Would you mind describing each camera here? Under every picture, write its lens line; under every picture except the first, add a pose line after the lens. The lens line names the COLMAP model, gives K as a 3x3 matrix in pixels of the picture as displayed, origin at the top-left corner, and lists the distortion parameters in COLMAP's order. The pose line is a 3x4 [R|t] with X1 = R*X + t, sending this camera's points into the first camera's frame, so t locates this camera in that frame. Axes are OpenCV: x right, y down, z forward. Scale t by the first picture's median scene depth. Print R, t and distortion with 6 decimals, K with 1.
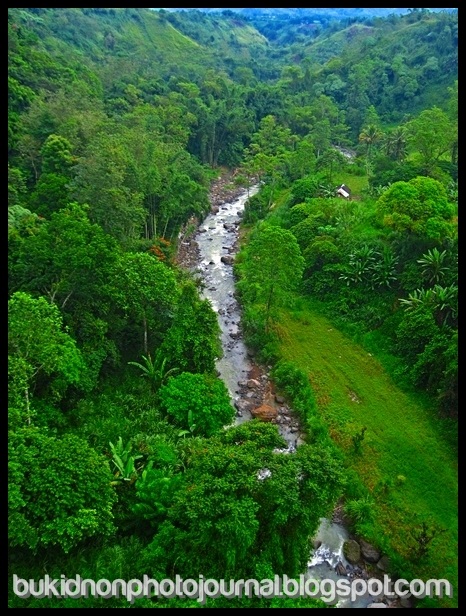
lens RADIAL K [[609.5, 0, 233.0], [0, 609.5, 308.0], [0, 0, 1]] dist [-0.117797, 0.001236]
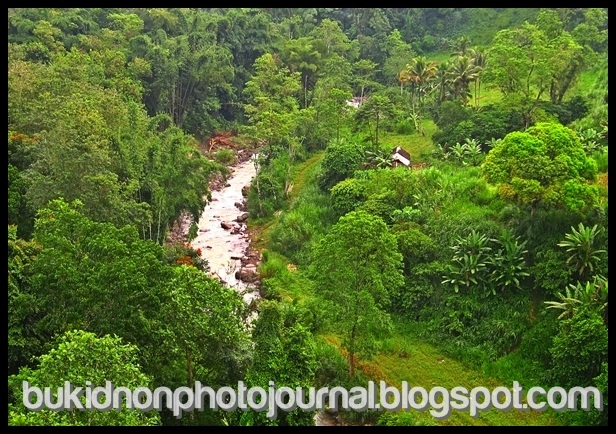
lens RADIAL K [[969.8, 0, 308.0], [0, 969.8, 217.0], [0, 0, 1]] dist [-0.124700, -0.018392]
pose [[0.986854, -0.084284, 0.137893, -0.100376], [0.103245, 0.985218, -0.136695, 0.008740], [-0.124334, 0.149135, 0.980969, -0.027888]]
